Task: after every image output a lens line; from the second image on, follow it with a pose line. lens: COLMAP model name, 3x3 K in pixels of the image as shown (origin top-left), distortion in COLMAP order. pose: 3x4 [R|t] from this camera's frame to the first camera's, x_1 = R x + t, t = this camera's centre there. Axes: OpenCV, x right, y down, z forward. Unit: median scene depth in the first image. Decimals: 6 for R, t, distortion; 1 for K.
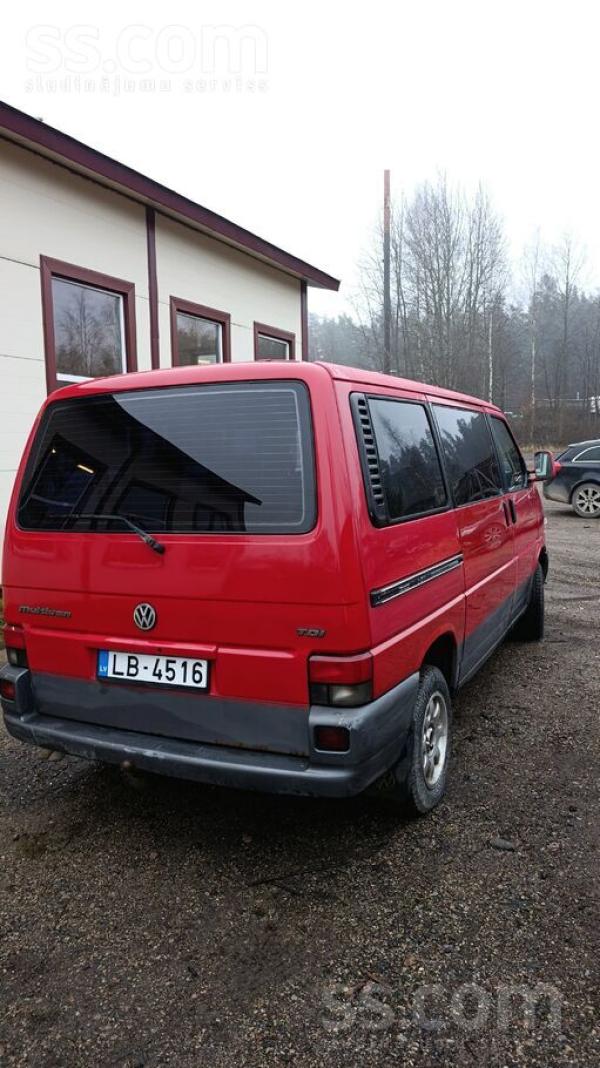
lens RADIAL K [[733.8, 0, 297.8], [0, 733.8, 539.2], [0, 0, 1]] dist [-0.000535, -0.000953]
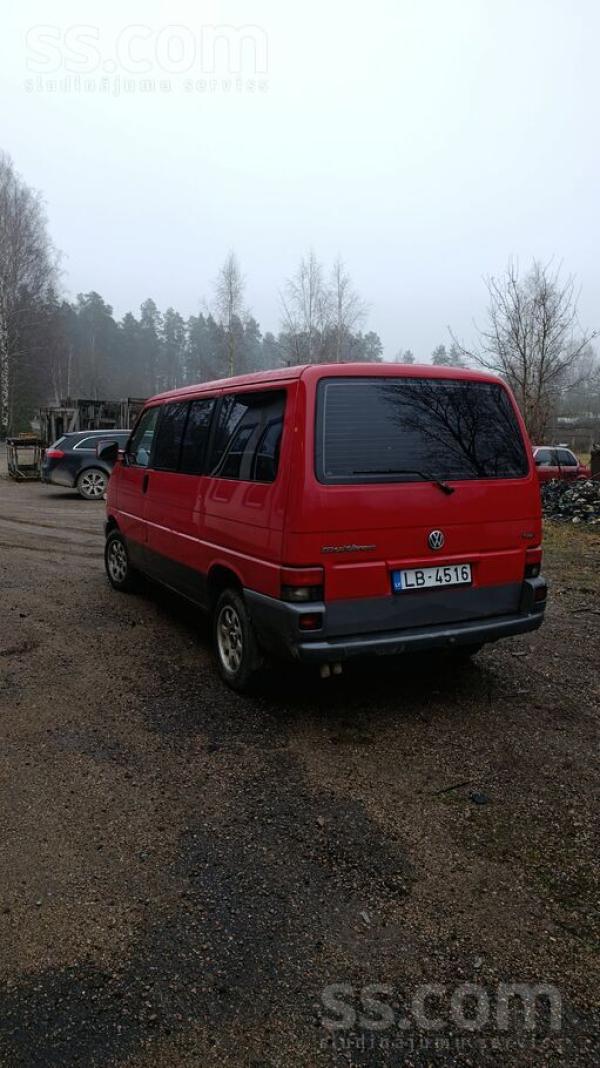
lens RADIAL K [[733.8, 0, 301.9], [0, 733.8, 530.9], [0, 0, 1]] dist [-0.000535, -0.000953]
pose [[0.581970, -0.052124, 0.811538, -1.474992], [0.055125, 0.998177, 0.024581, 0.037786], [-0.811340, 0.030431, 0.583782, 0.369496]]
